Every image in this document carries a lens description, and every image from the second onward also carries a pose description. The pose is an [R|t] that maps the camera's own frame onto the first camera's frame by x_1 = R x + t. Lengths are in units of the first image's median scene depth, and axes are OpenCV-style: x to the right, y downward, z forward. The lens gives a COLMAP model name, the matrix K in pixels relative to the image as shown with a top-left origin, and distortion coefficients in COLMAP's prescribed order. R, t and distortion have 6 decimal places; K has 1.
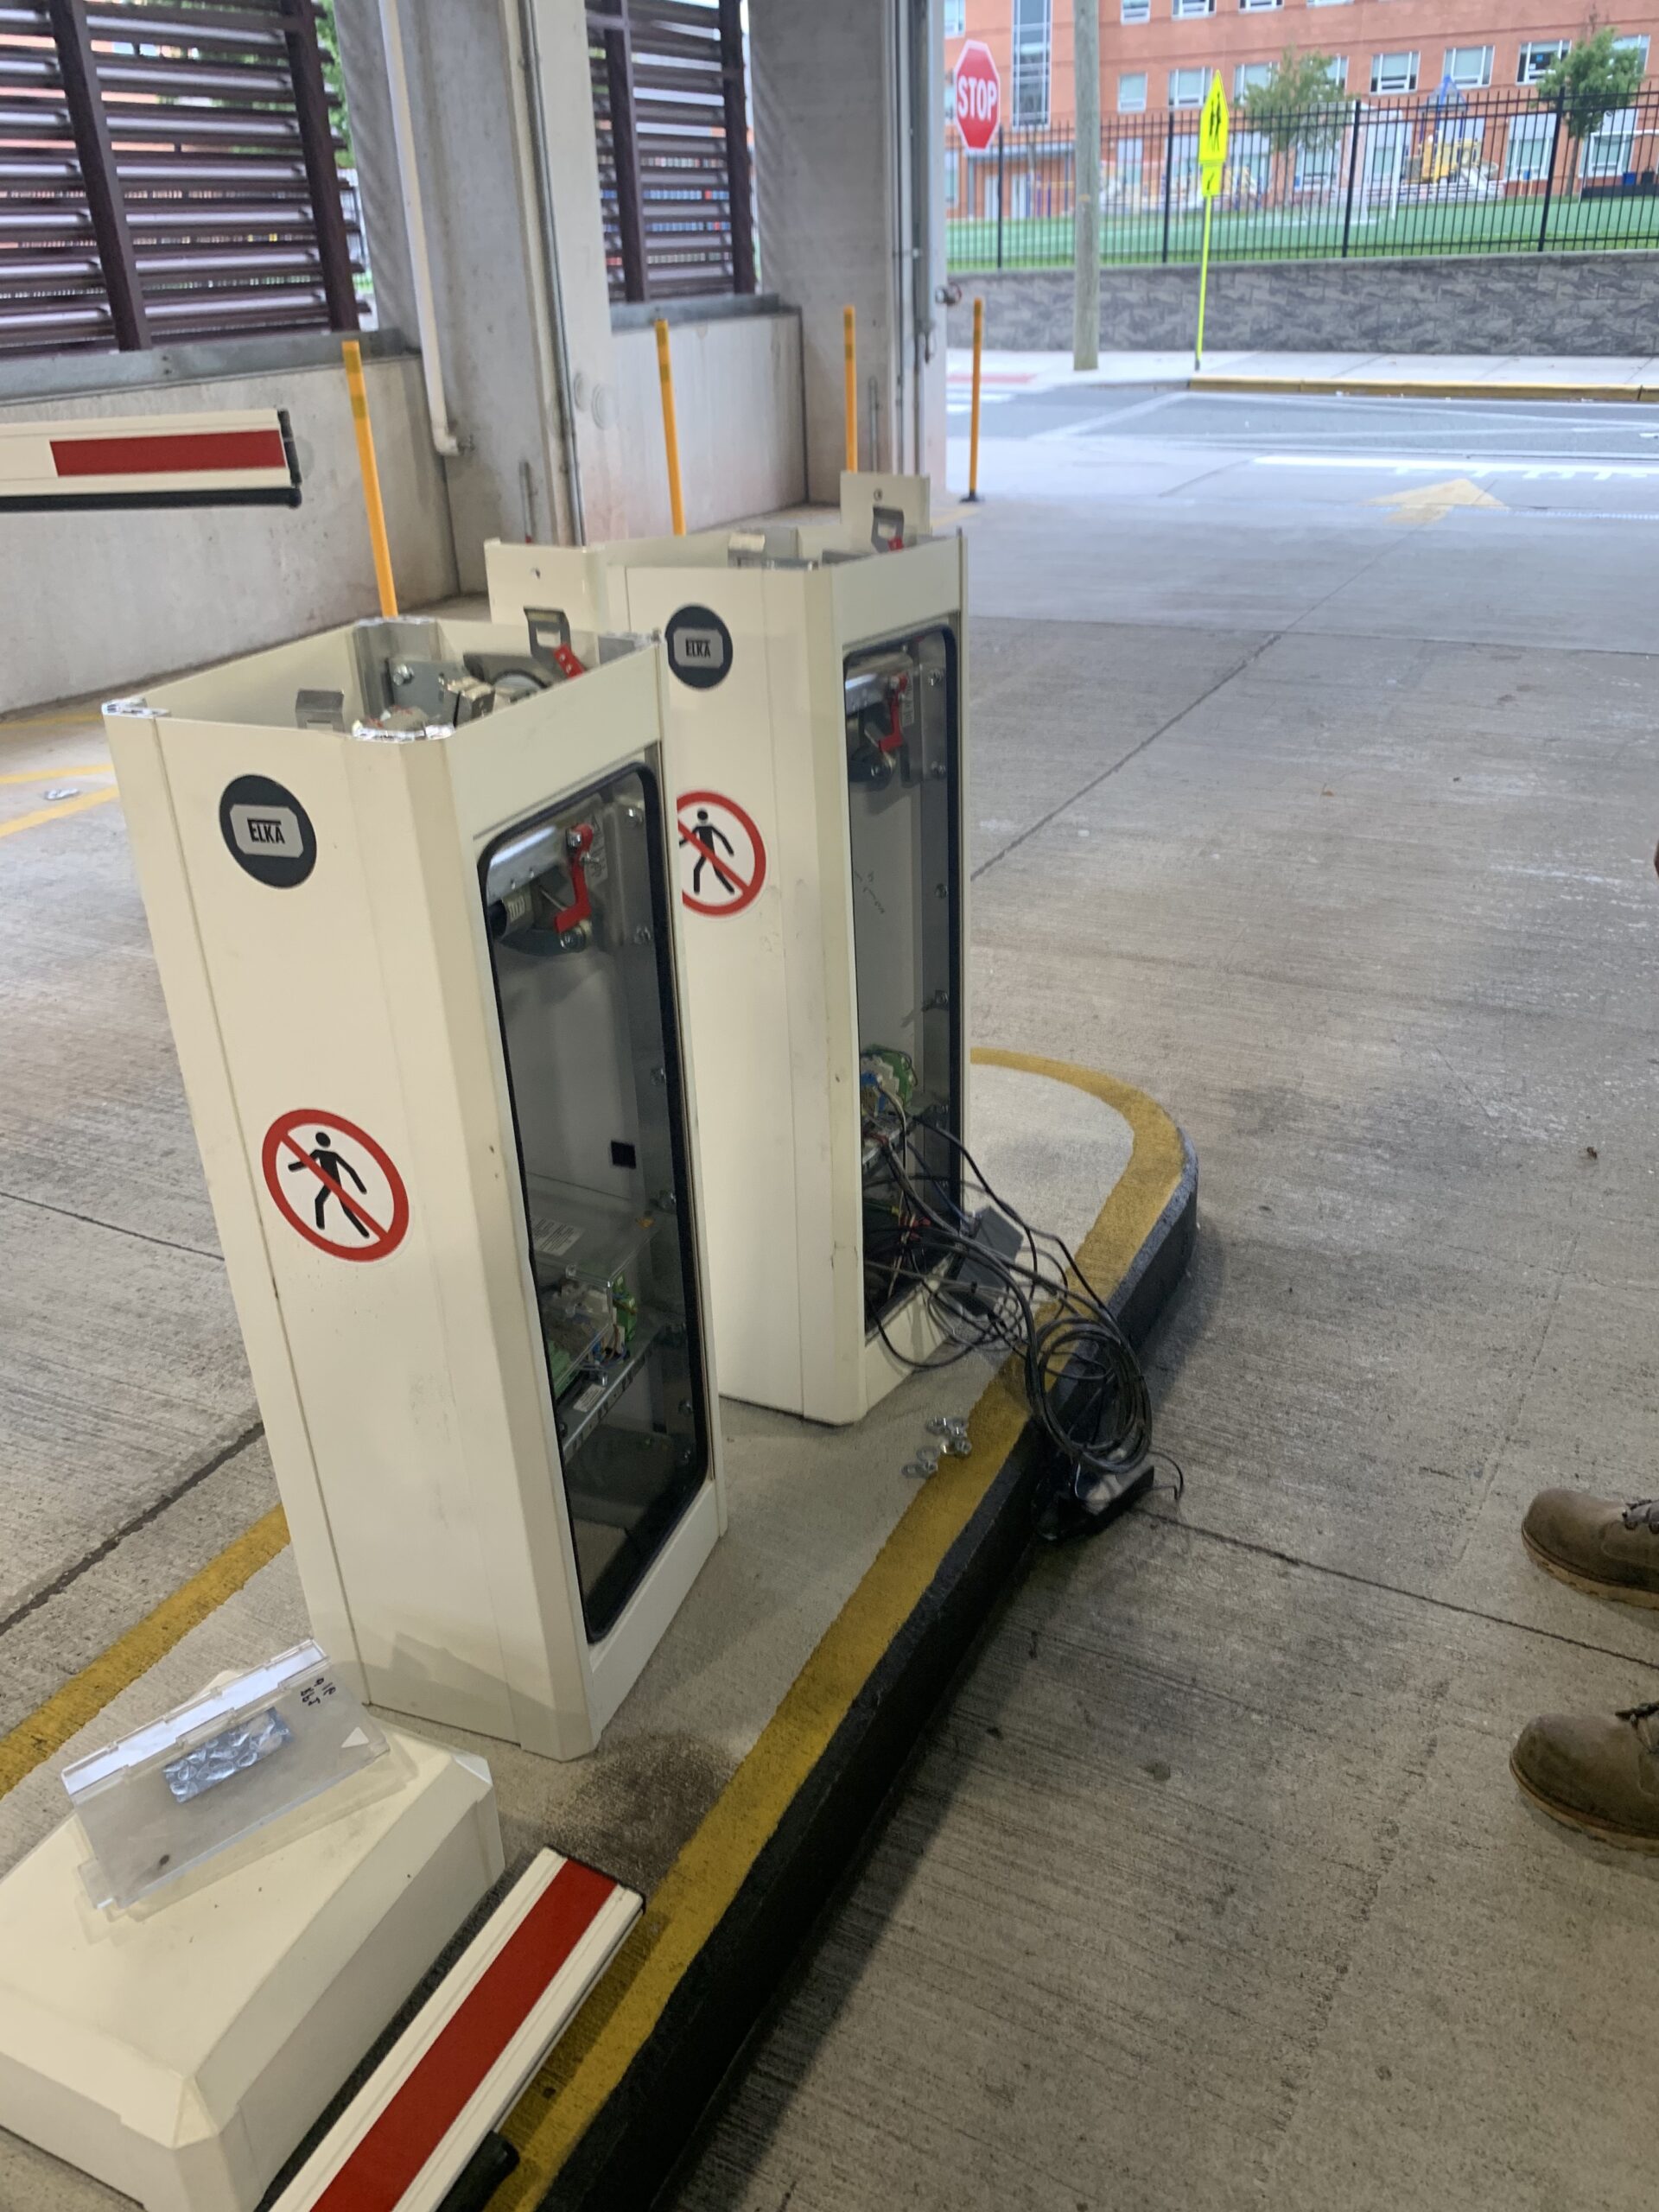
lens RADIAL K [[1703.2, 0, 866.6], [0, 1703.2, 1106.3], [0, 0, 1]] dist [0.063067, -0.075711]
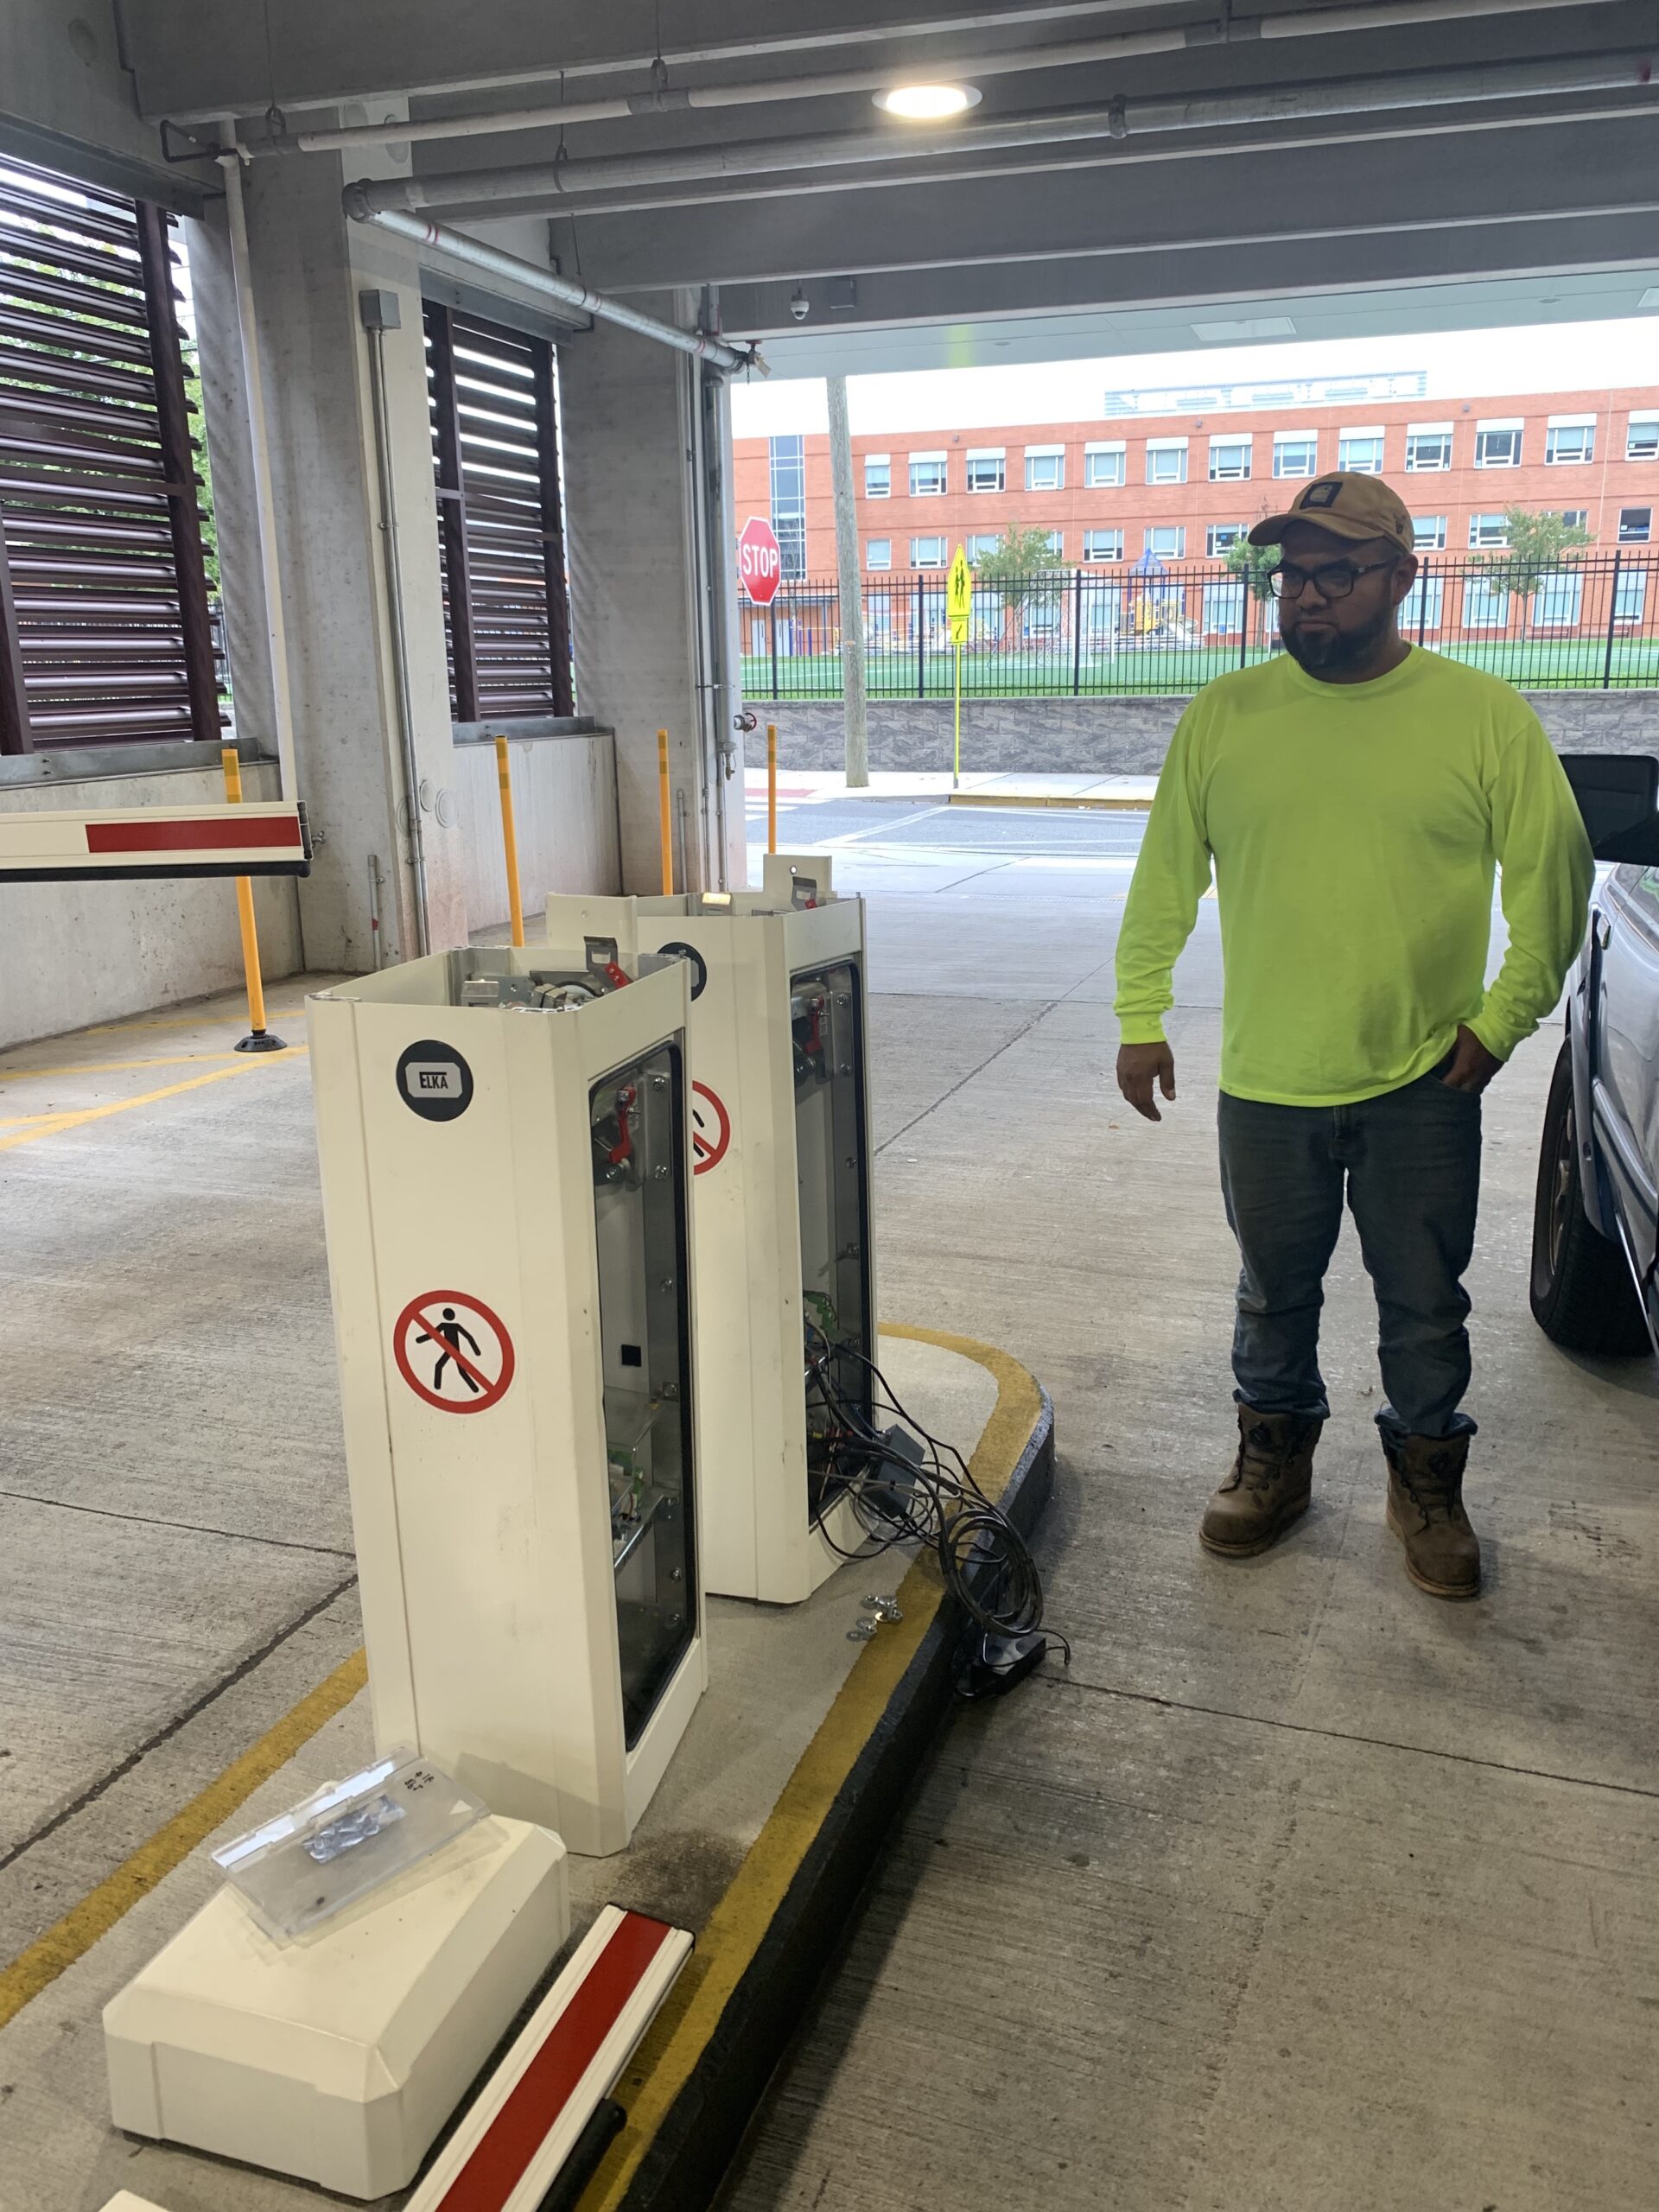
lens RADIAL K [[1689.3, 0, 897.1], [0, 1689.3, 1100.8], [0, 0, 1]] dist [0.124475, -0.149135]
pose [[0.989657, -0.016987, 0.142447, -0.101818], [0.047677, 0.975469, -0.214911, 0.101145], [-0.135302, 0.219480, 0.966189, -0.228886]]
